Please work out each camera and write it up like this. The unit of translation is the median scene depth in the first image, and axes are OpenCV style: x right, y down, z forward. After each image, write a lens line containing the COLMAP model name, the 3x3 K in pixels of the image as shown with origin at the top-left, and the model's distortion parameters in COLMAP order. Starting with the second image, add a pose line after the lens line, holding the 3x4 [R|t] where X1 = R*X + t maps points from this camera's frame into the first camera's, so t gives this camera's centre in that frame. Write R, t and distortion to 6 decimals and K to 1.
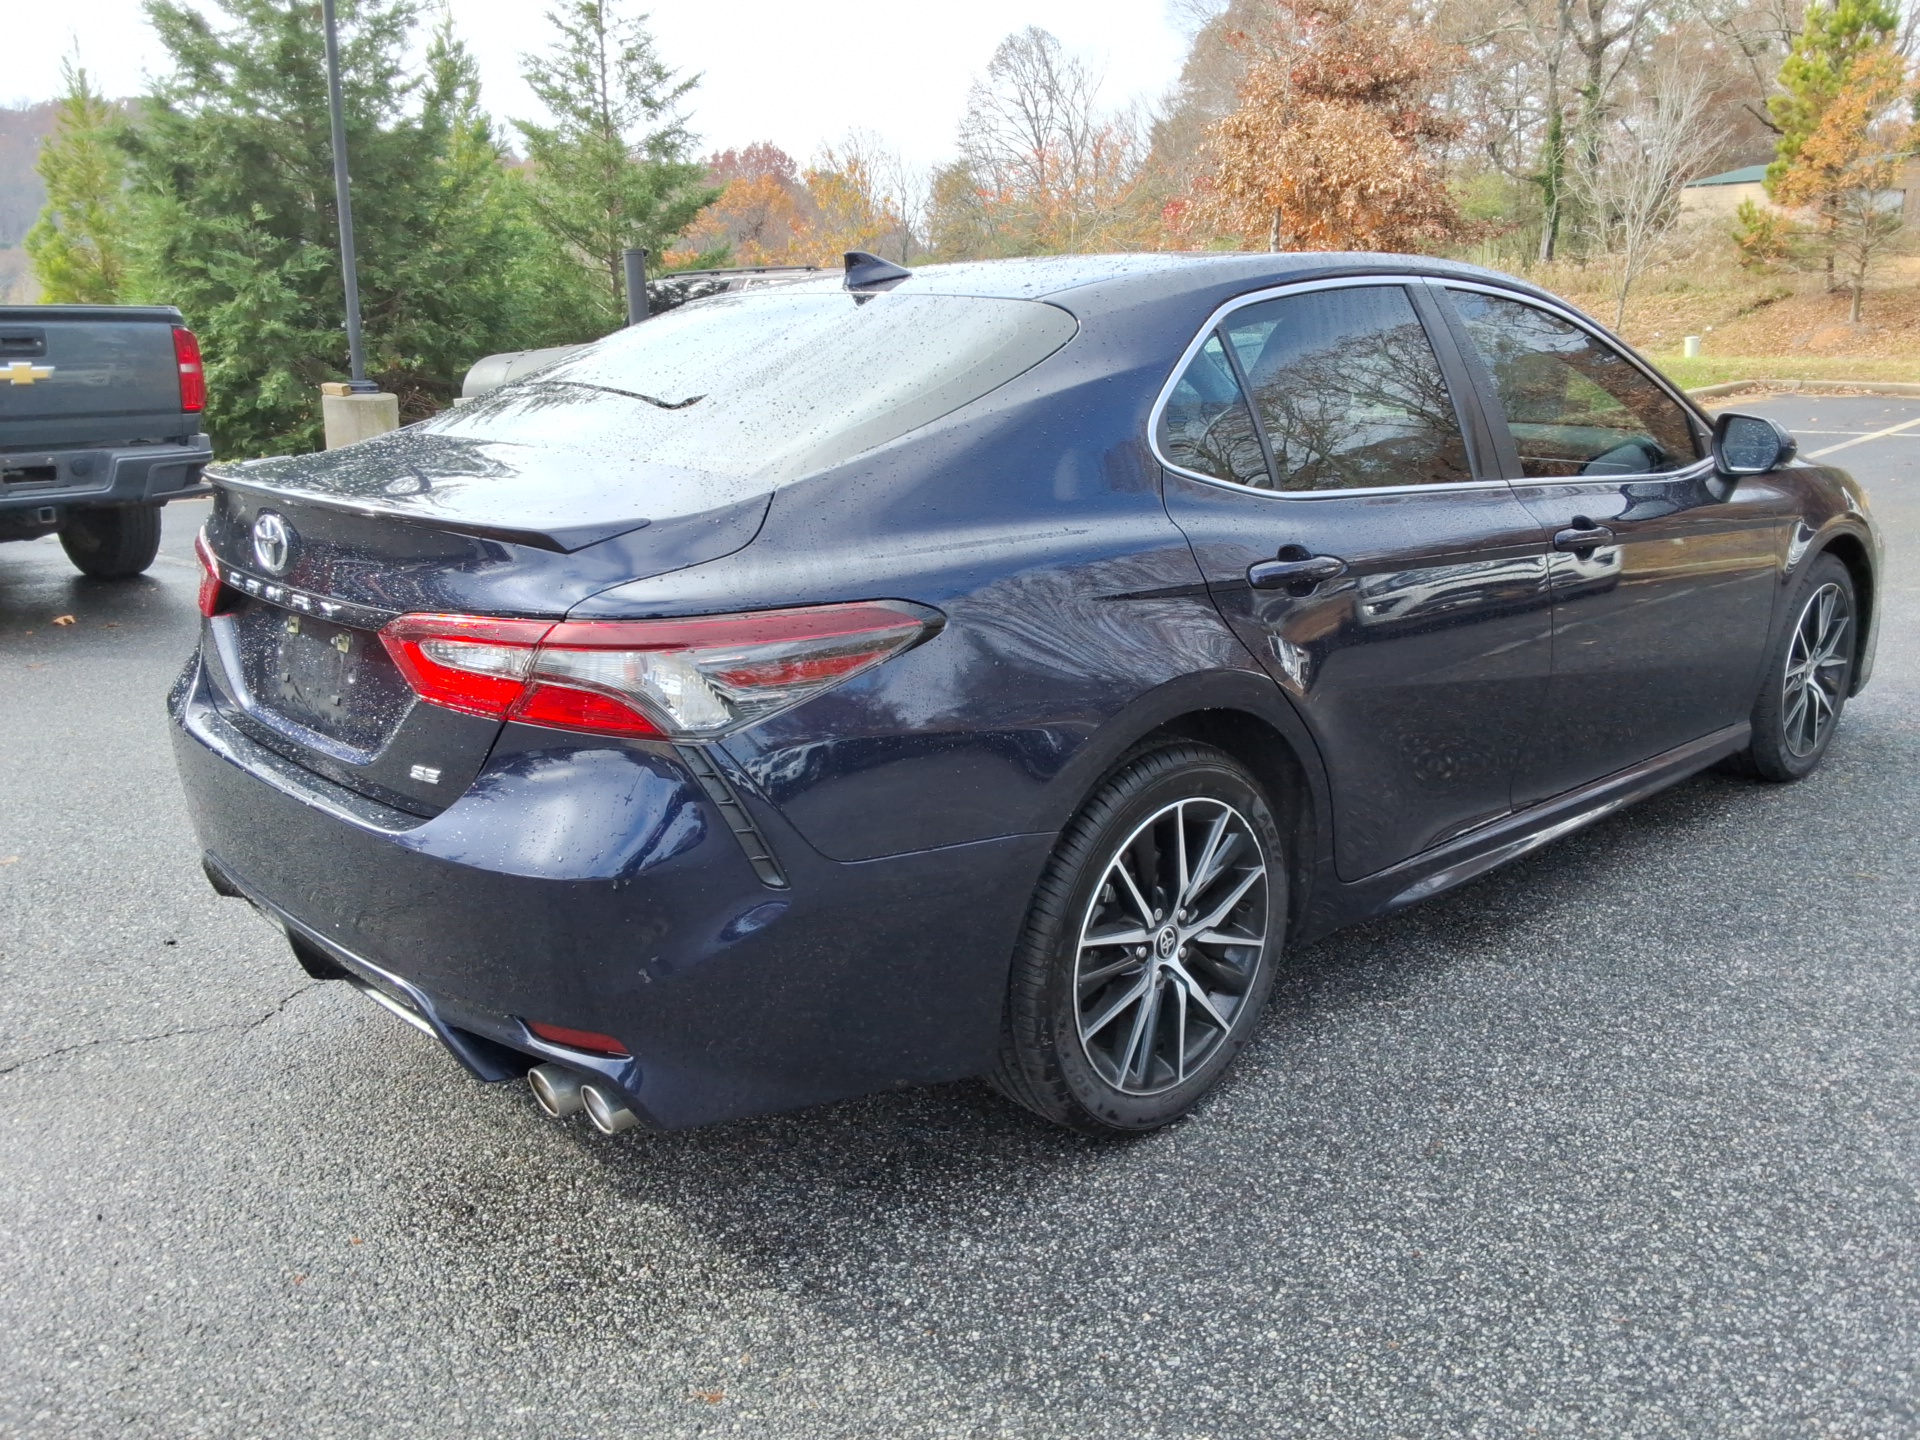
lens RADIAL K [[1555.4, 0, 987.4], [0, 1555.4, 684.9], [0, 0, 1]] dist [0.122466, -0.181904]
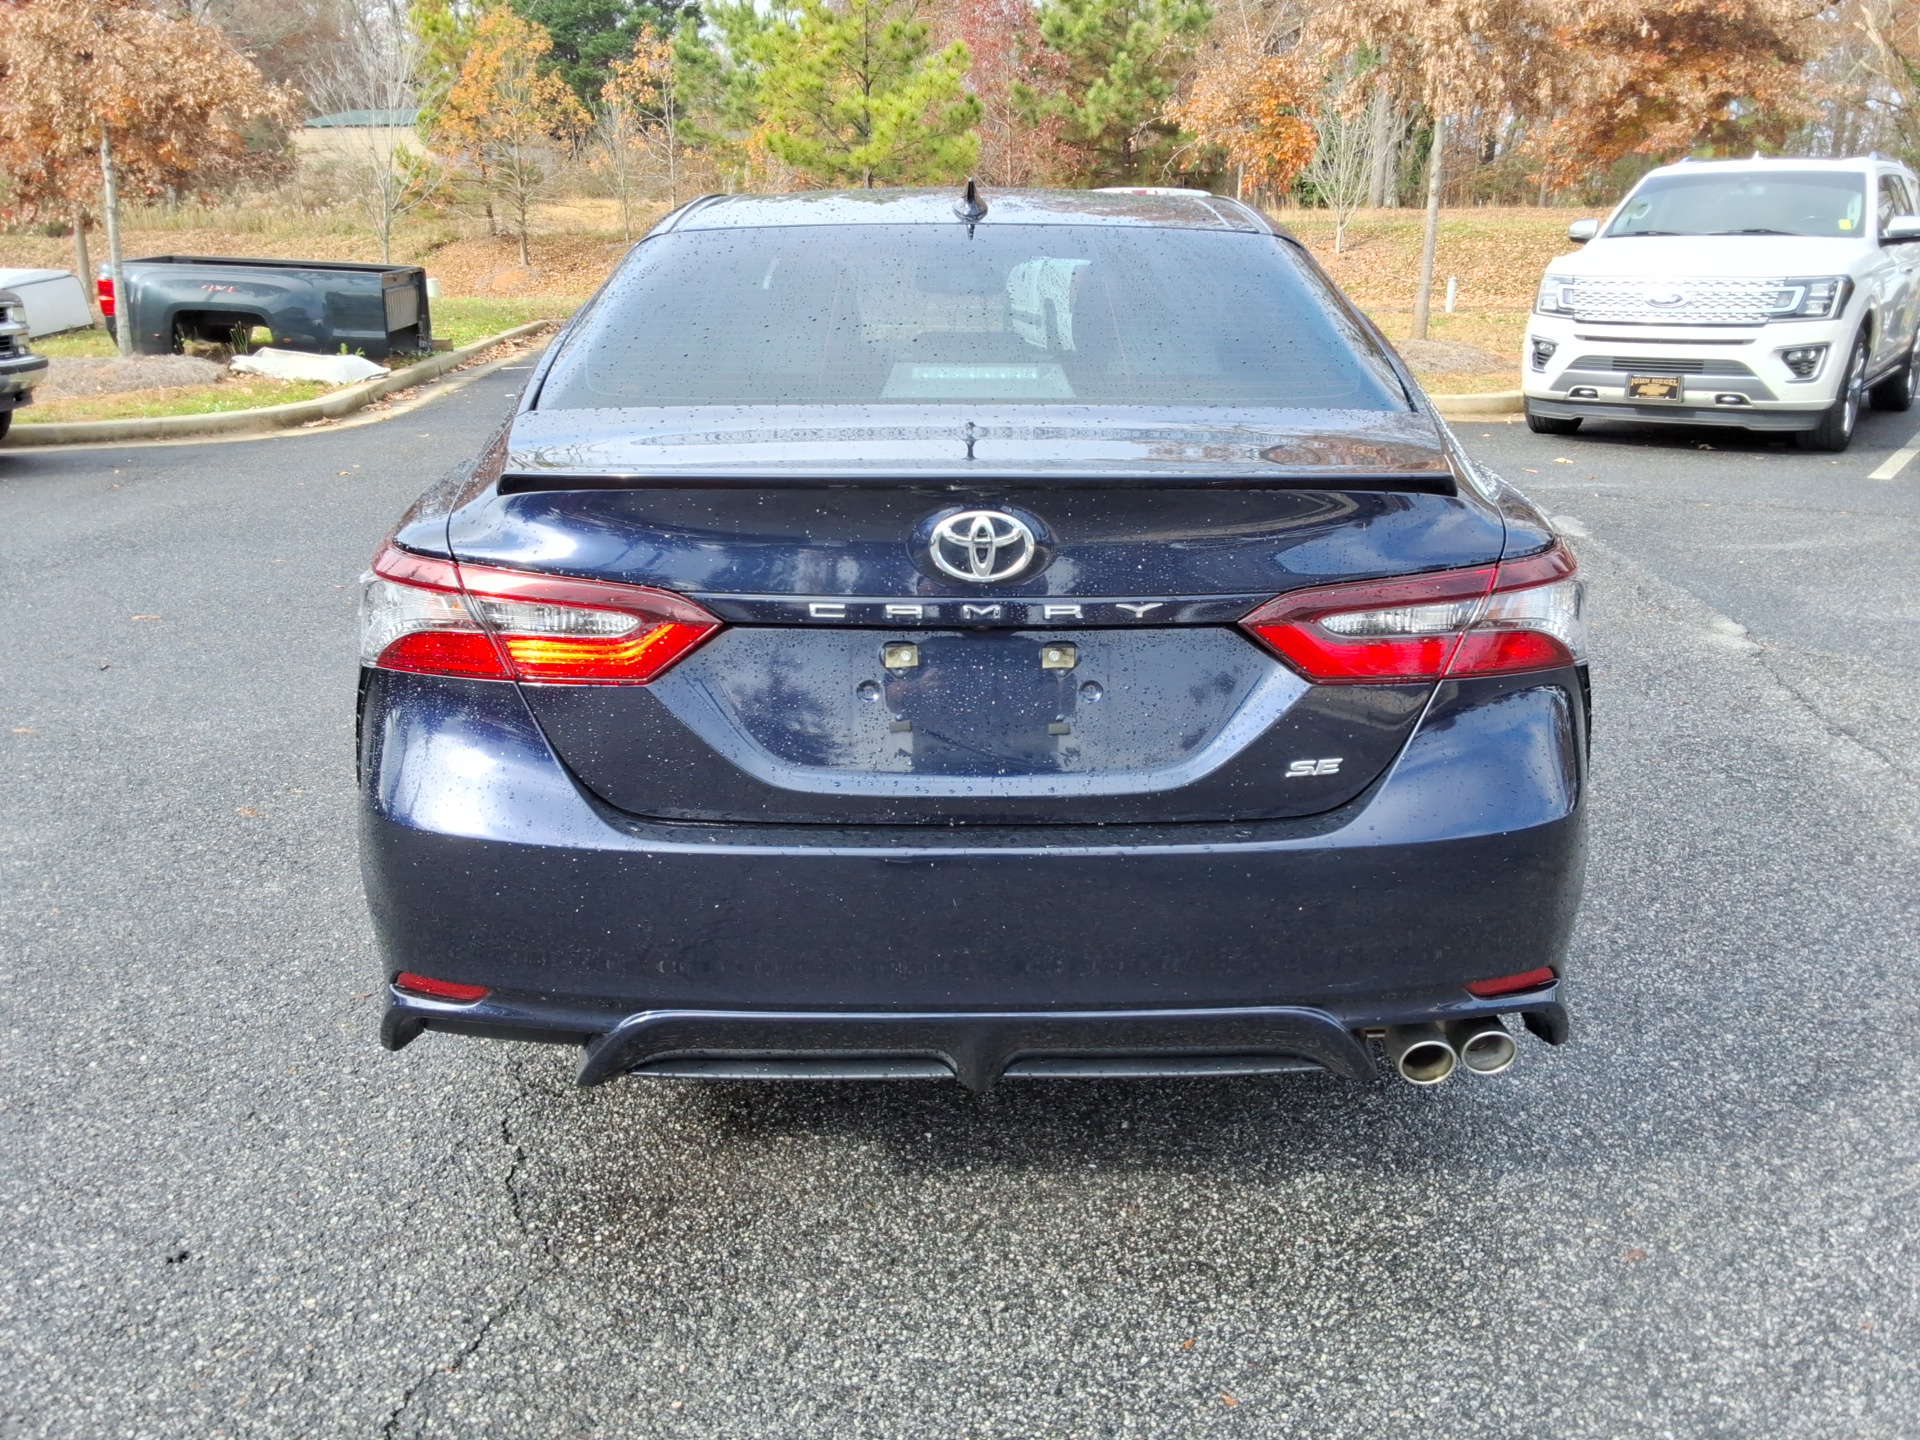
lens RADIAL K [[1535.3, 0, 971.7], [0, 1535.3, 694.9], [0, 0, 1]] dist [0.127852, -0.189366]
pose [[0.682327, -0.200805, 0.702927, -0.929329], [0.170477, 0.978732, 0.114114, -0.098505], [-0.710892, 0.041970, 0.702048, 0.447347]]
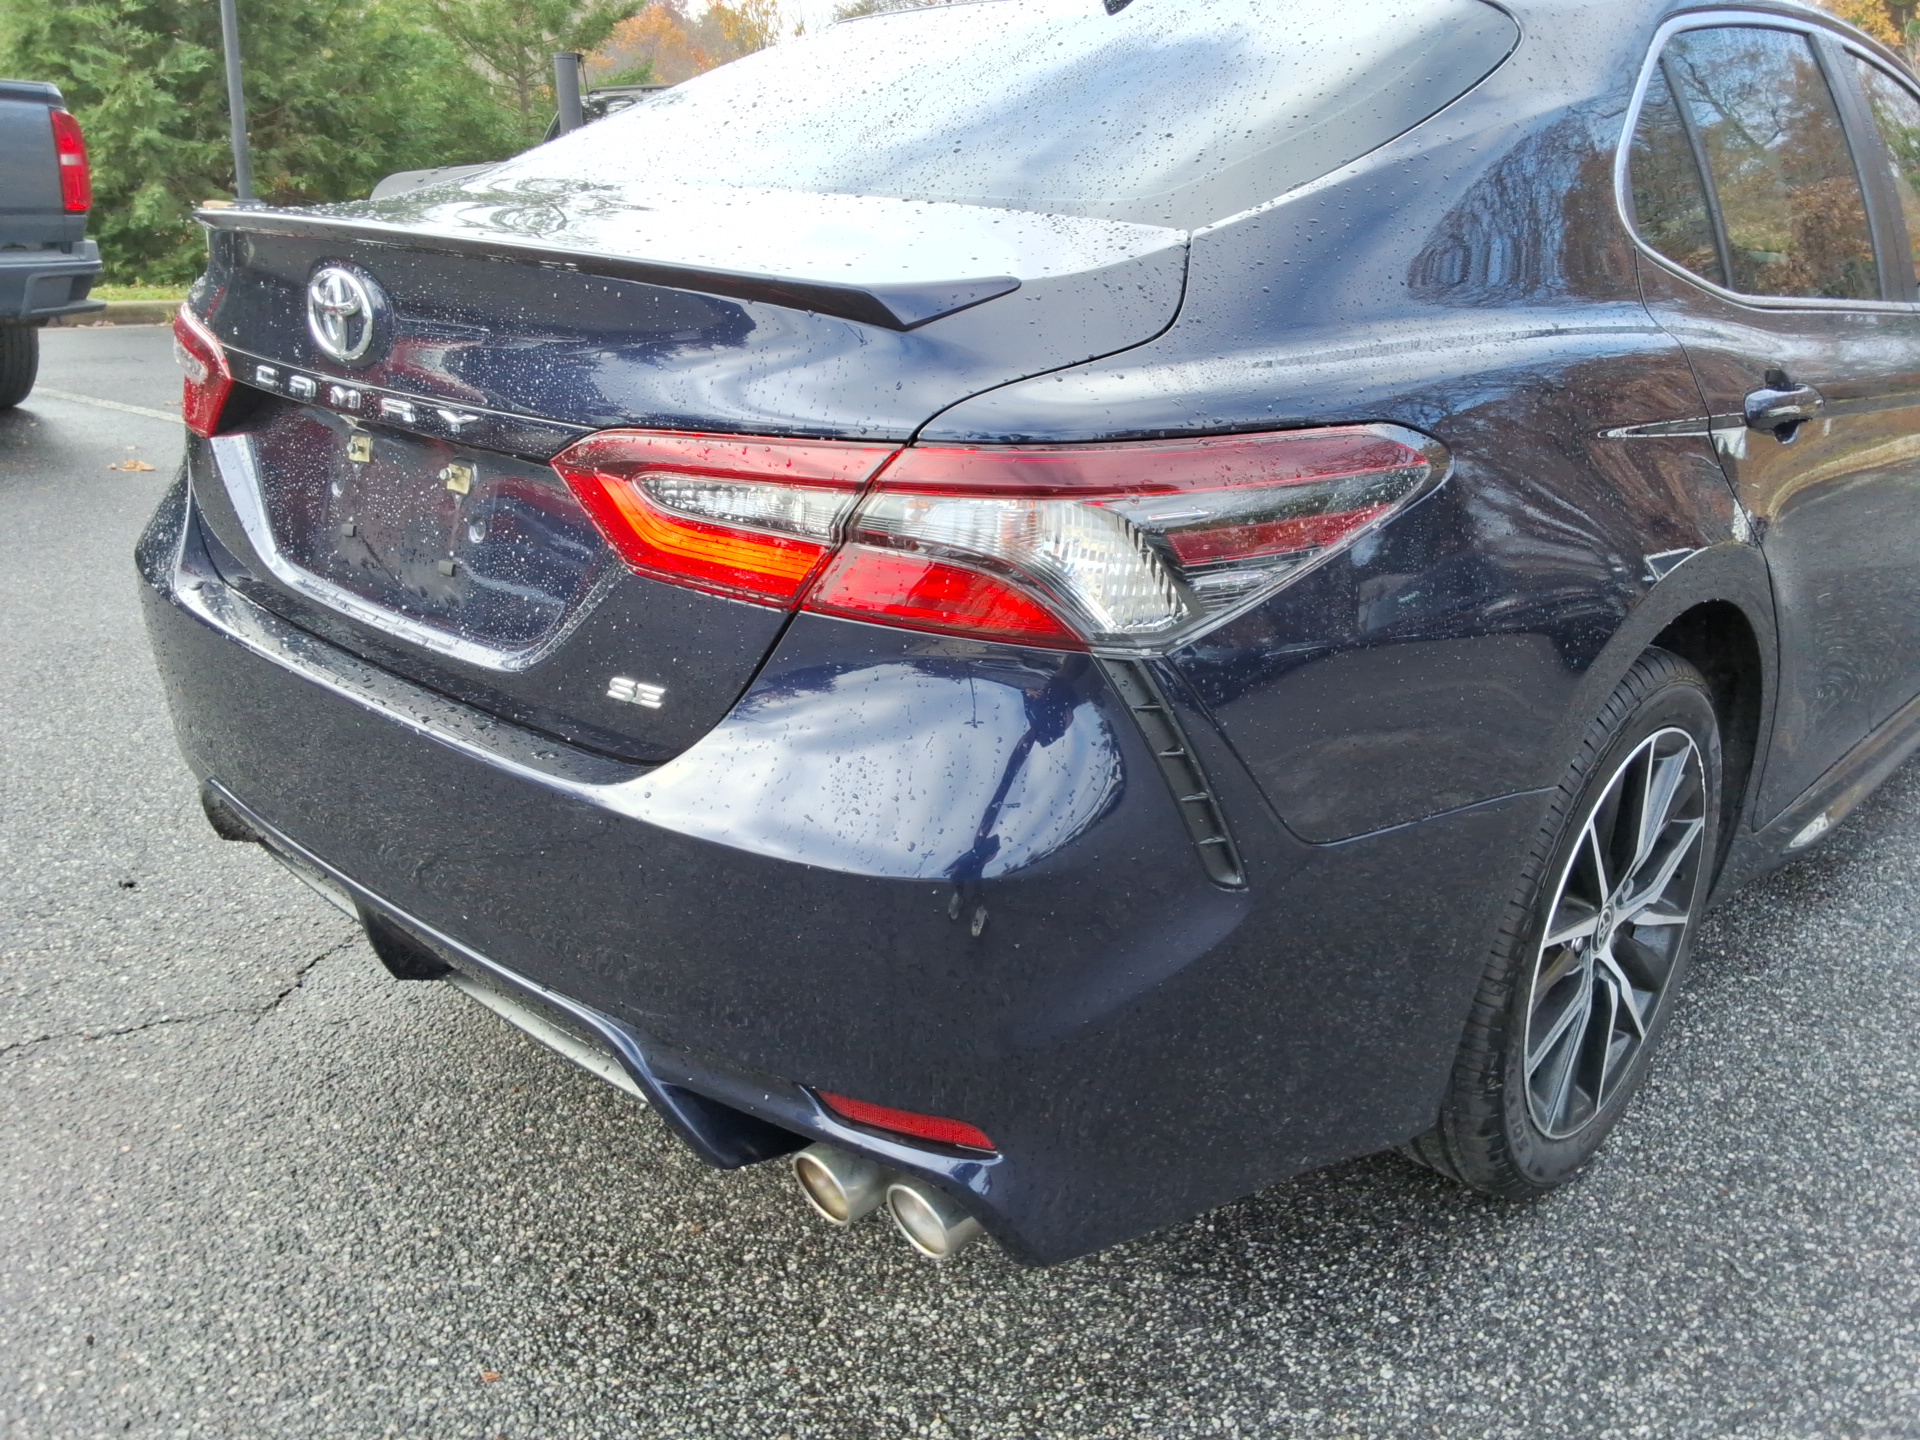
lens RADIAL K [[1535.3, 0, 971.7], [0, 1535.3, 694.9], [0, 0, 1]] dist [0.127852, -0.189366]
pose [[0.997509, 0.011756, 0.069559, -0.228160], [-0.017947, 0.995865, 0.089056, 0.000790], [-0.068225, -0.090083, 0.993595, 0.330056]]
